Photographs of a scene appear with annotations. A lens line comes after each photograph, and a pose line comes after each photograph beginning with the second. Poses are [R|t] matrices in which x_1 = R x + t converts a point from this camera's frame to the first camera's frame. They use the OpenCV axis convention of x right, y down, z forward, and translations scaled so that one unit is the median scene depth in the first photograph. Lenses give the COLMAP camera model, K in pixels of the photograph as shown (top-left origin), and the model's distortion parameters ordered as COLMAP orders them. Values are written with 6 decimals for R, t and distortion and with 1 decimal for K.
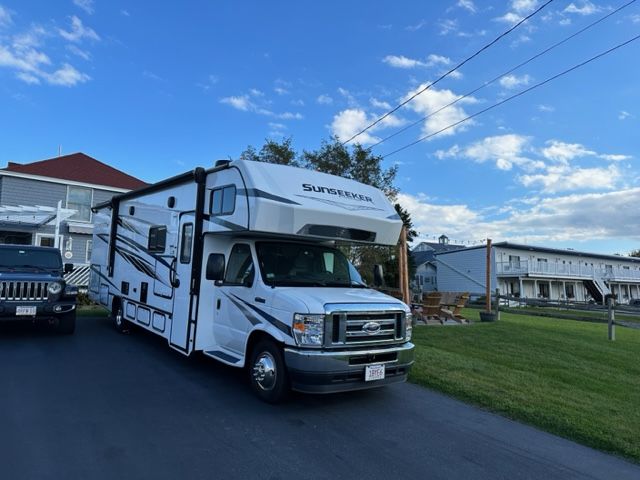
lens RADIAL K [[492.9, 0, 320.0], [0, 492.9, 240.0], [0, 0, 1]] dist [0.038844, -0.002155]
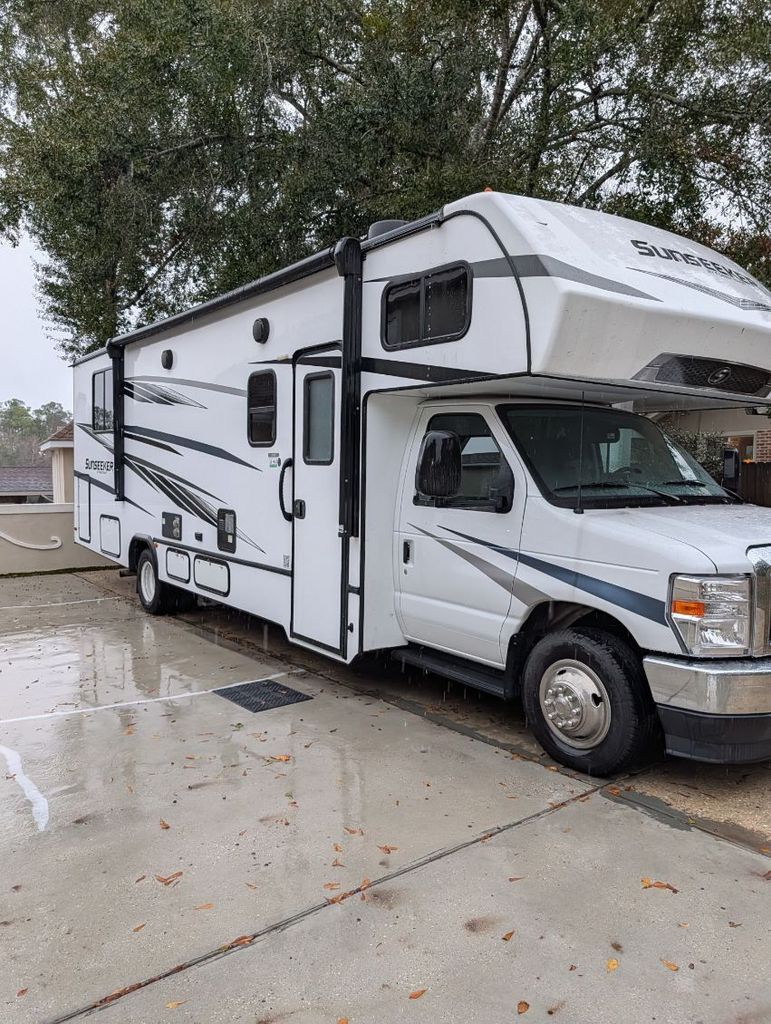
lens RADIAL K [[698.1, 0, 385.5], [0, 698.1, 512.0], [0, 0, 1]] dist [0.002733, -0.000106]
pose [[0.996477, -0.059711, 0.058893, -0.260601], [0.051135, 0.989155, 0.137688, 0.003894], [-0.066476, -0.134192, 0.988723, 0.366821]]
